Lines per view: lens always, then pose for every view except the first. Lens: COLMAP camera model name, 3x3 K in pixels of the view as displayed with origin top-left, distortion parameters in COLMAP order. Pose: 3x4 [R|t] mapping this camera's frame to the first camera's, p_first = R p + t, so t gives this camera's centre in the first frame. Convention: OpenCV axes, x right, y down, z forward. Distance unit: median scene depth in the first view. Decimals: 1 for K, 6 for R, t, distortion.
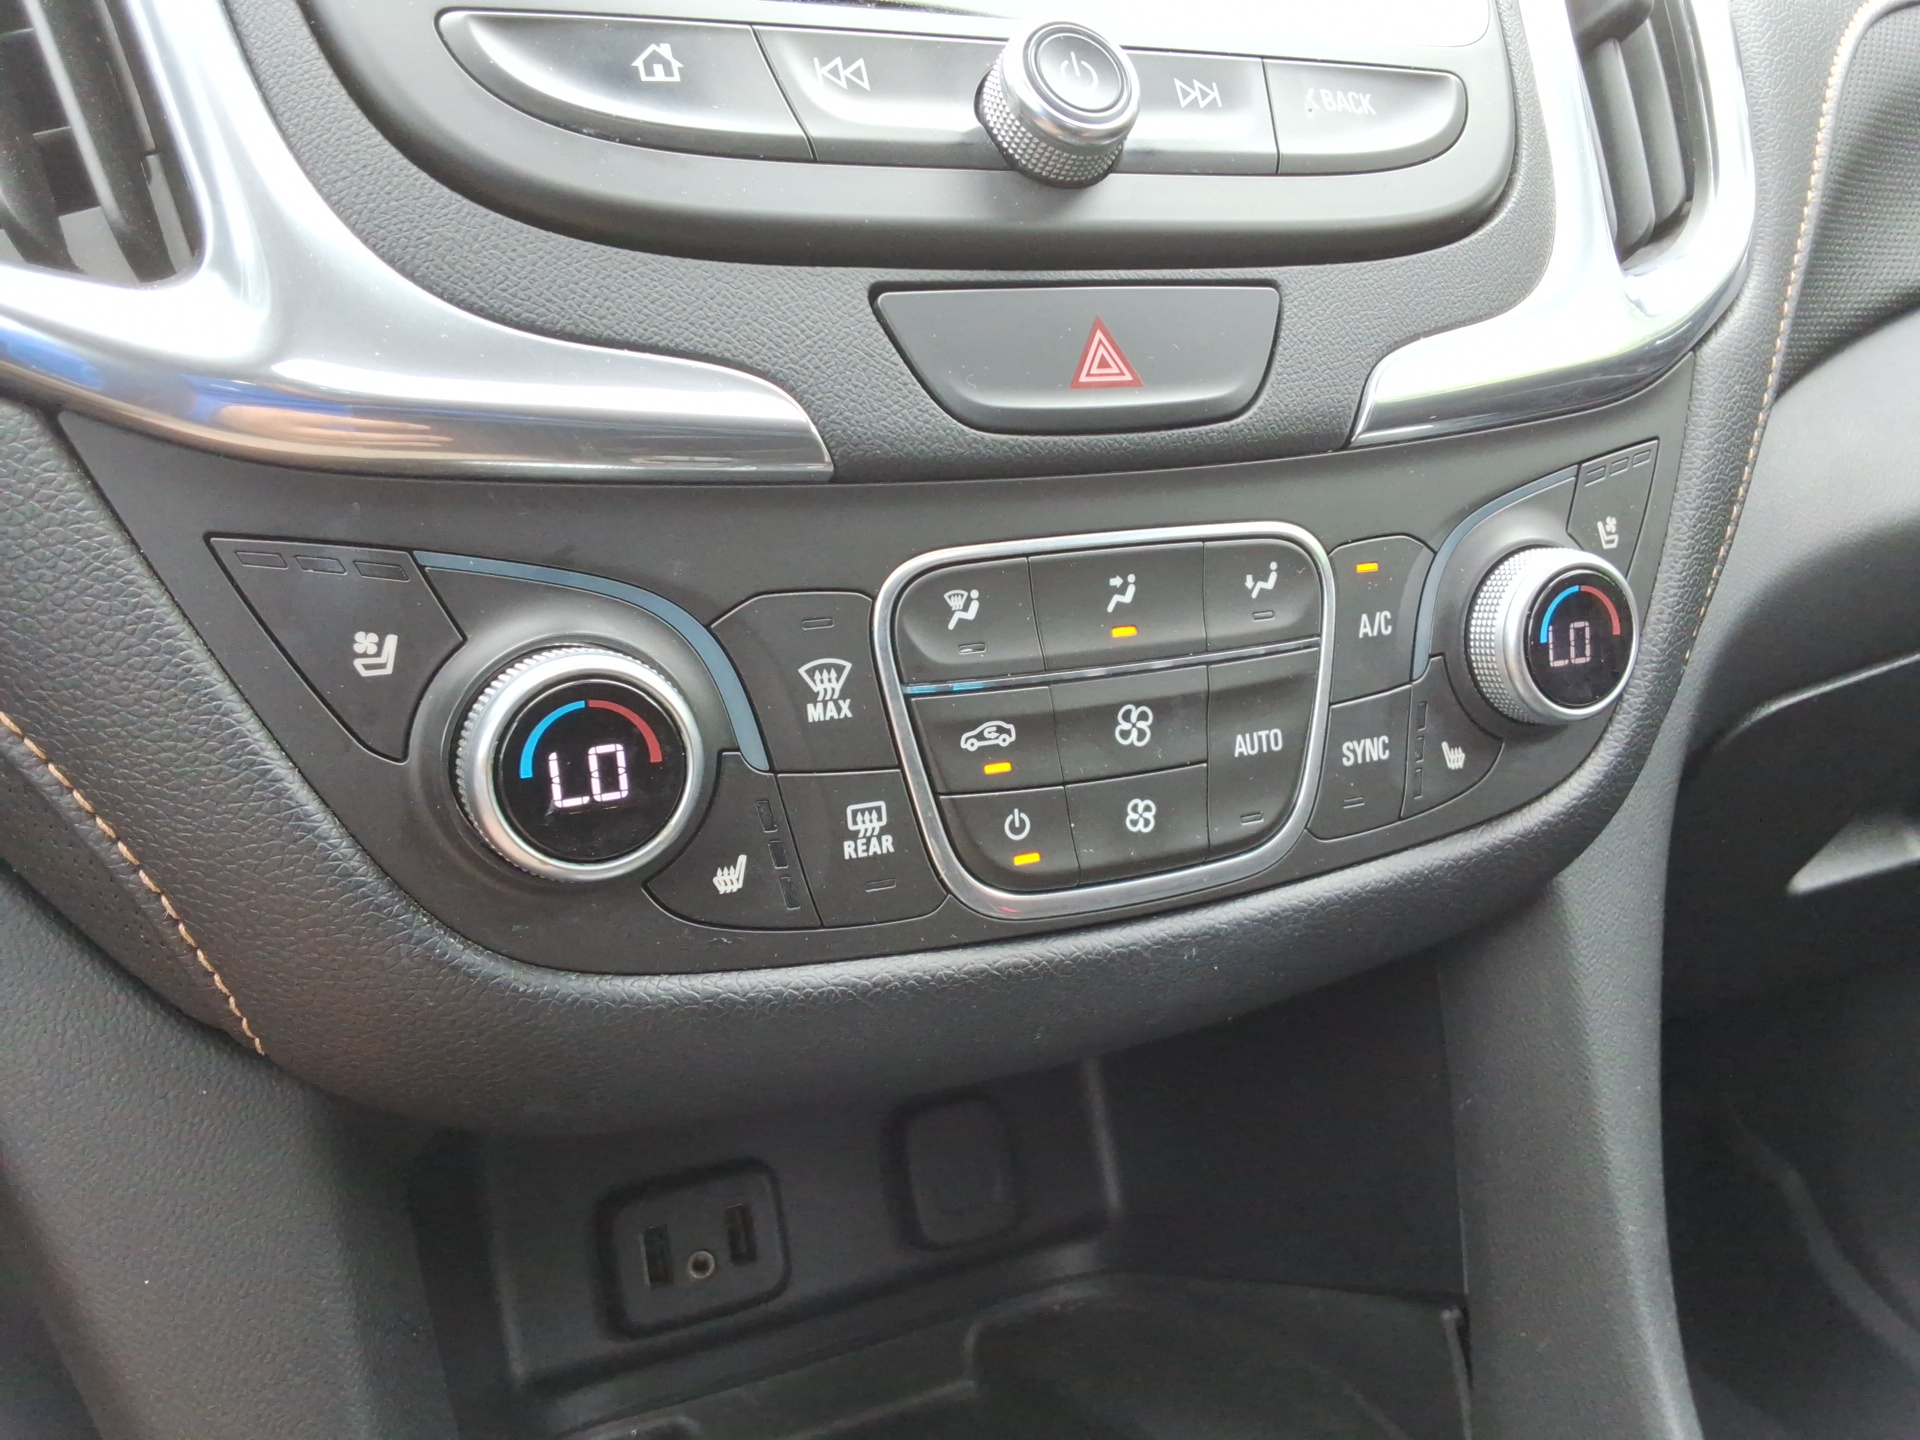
lens RADIAL K [[1579.2, 0, 988.3], [0, 1579.2, 719.0], [0, 0, 1]] dist [0.146330, -0.300246]
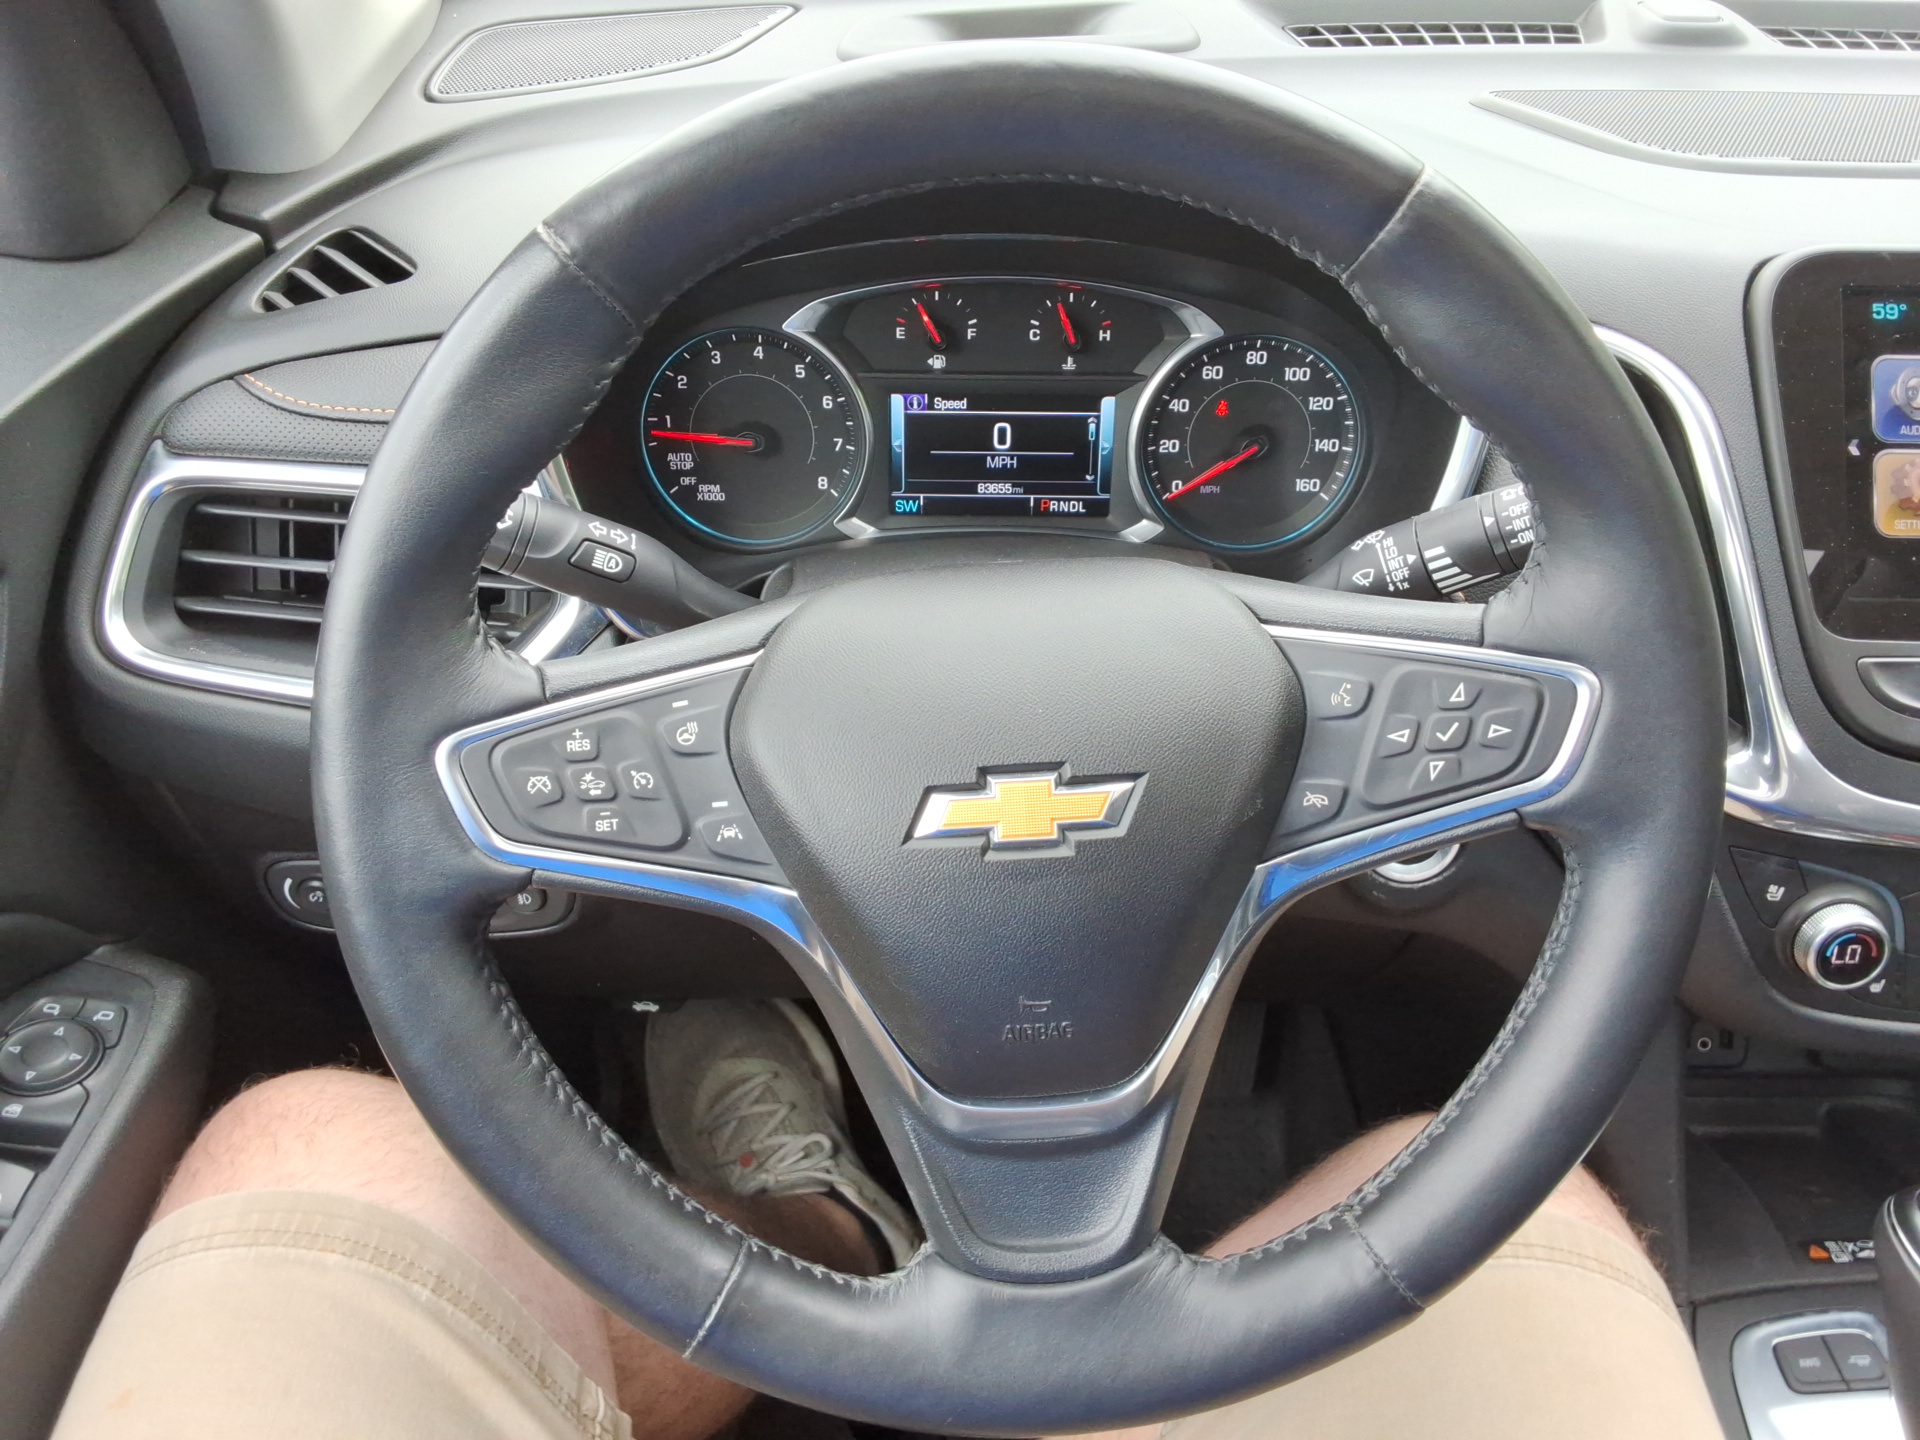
lens RADIAL K [[1527.9, 0, 986.2], [0, 1527.9, 706.6], [0, 0, 1]] dist [0.118875, -0.203324]
pose [[0.906228, 0.228715, -0.355583, -0.626292], [-0.127660, 0.949814, 0.285581, -0.798884], [0.403055, -0.213408, 0.889946, -1.592590]]
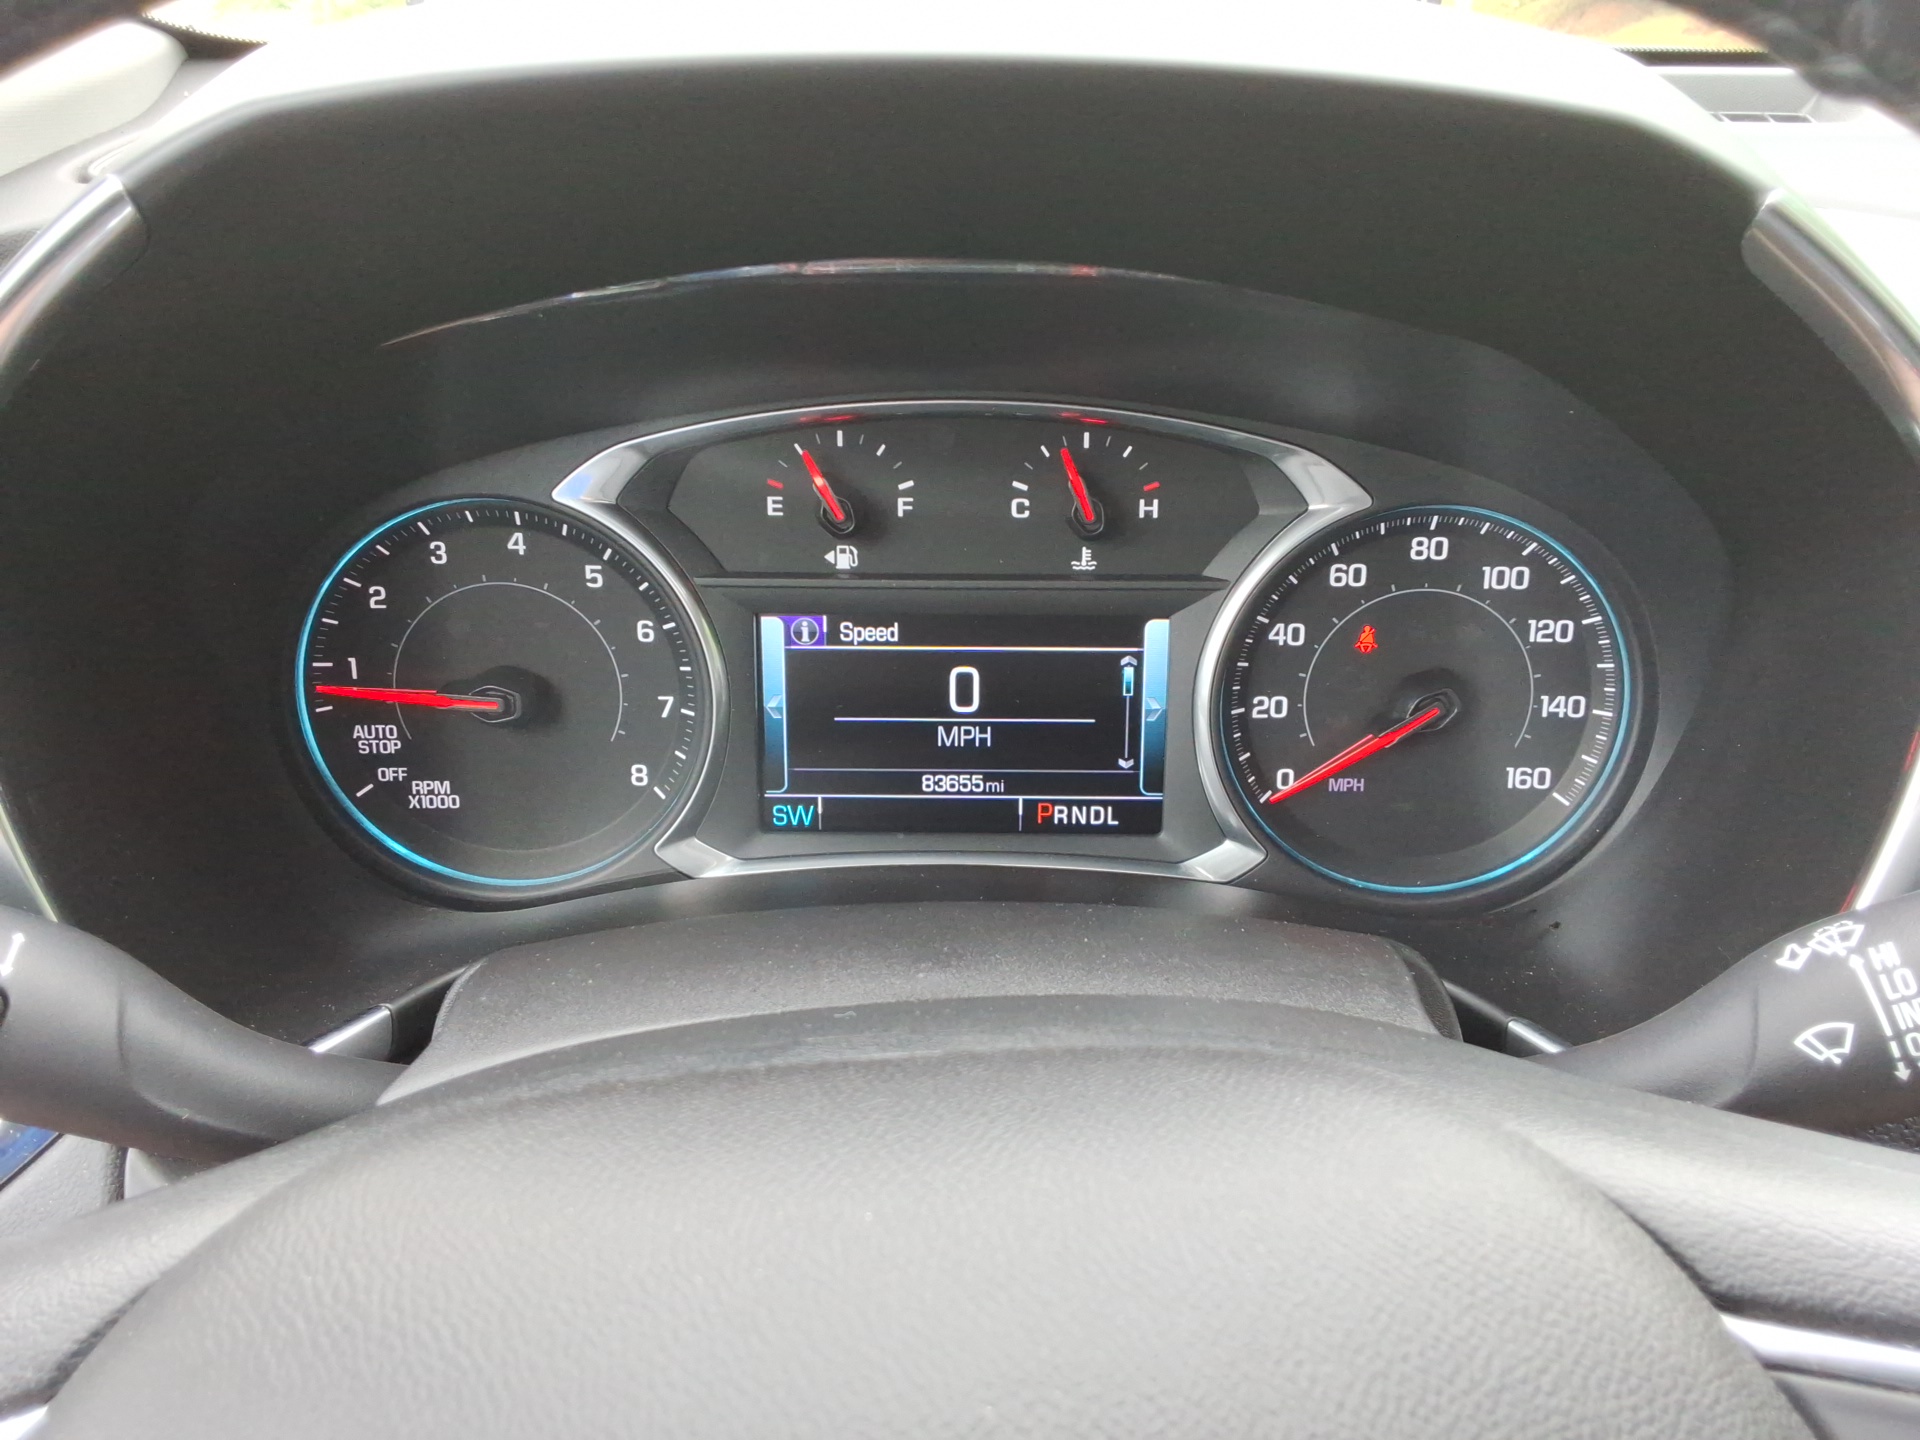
lens RADIAL K [[1546.7, 0, 984.5], [0, 1546.7, 710.2], [0, 0, 1]] dist [0.129931, -0.230402]
pose [[0.897967, 0.165717, -0.407667, -1.037884], [-0.121002, 0.983658, 0.133329, -0.666770], [0.423099, -0.070396, 0.903344, -0.425024]]
